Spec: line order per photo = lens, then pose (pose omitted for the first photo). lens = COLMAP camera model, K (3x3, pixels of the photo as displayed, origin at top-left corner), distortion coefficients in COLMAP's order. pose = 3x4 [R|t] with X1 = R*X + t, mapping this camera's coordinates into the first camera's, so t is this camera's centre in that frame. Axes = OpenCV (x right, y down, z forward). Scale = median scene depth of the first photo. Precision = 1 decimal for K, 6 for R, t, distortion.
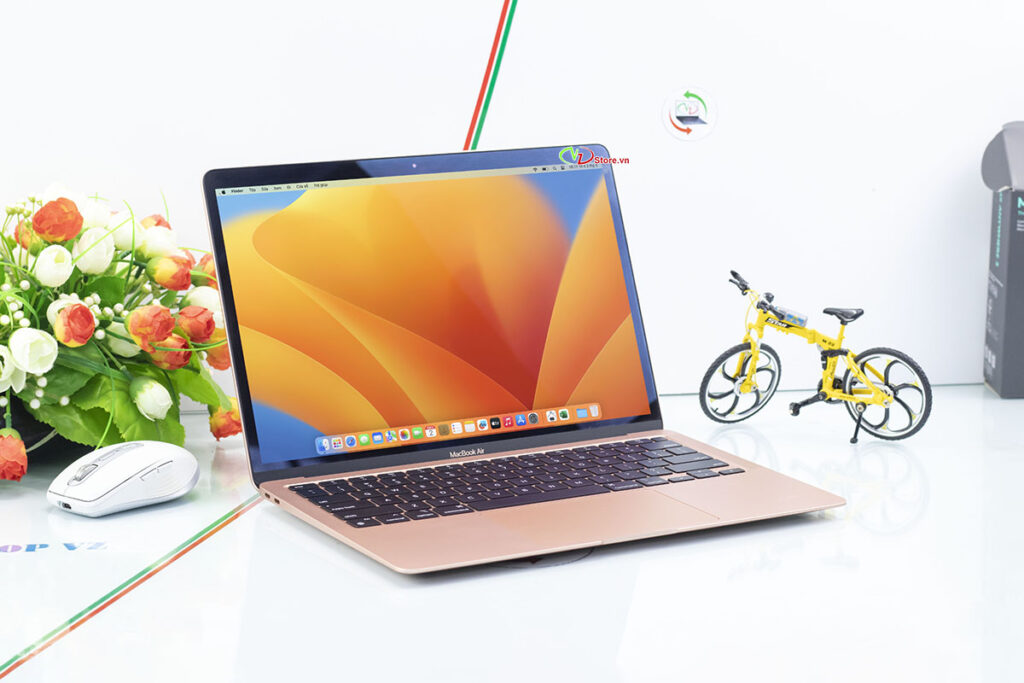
lens RADIAL K [[2576.3, 0, 512.0], [0, 2576.3, 341.5], [0, 0, 1]] dist [-0.036672, -0.382955]
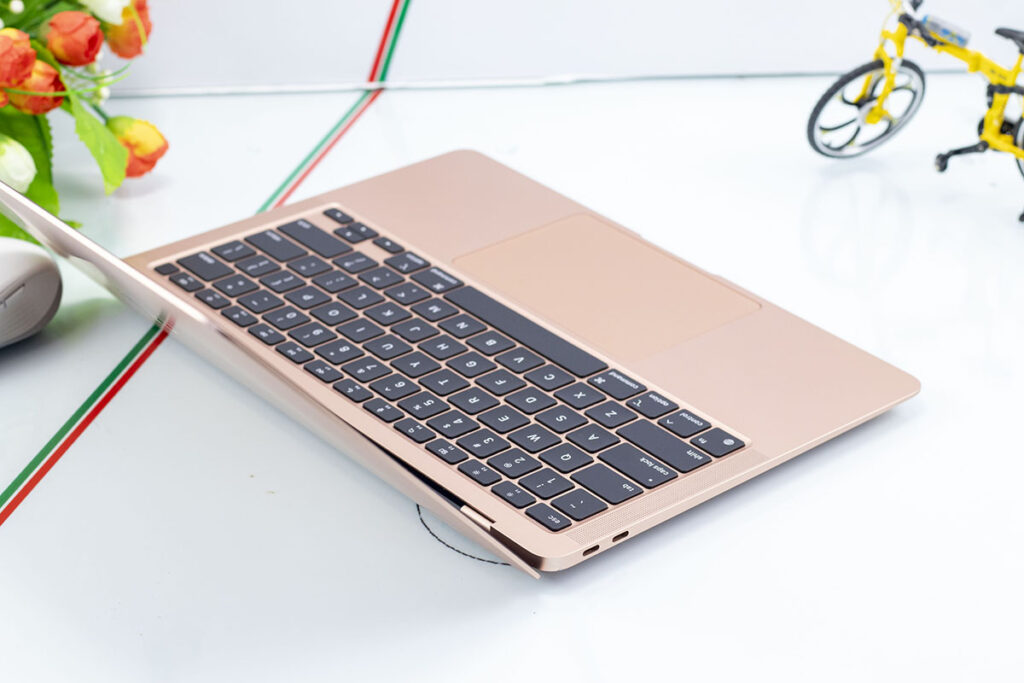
lens RADIAL K [[2576.3, 0, 512.0], [0, 2576.3, 341.5], [0, 0, 1]] dist [-0.036672, -0.382955]
pose [[0.998675, 0.037850, -0.034879, 0.019999], [-0.024018, 0.942050, 0.334612, -0.158227], [0.045523, -0.333331, 0.941710, 0.324963]]
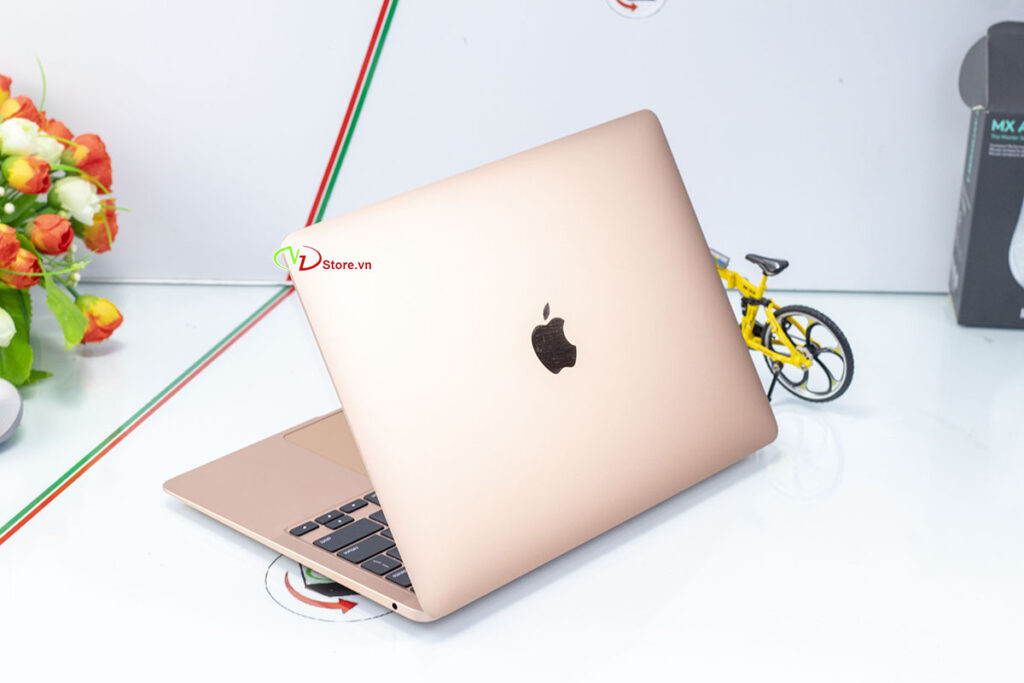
lens RADIAL K [[2576.3, 0, 512.0], [0, 2576.3, 341.5], [0, 0, 1]] dist [-0.036672, -0.382955]
pose [[0.994388, 0.075899, -0.073704, 0.107871], [-0.055616, 0.967644, 0.246112, -0.199186], [0.089999, -0.240632, 0.966435, 0.115906]]
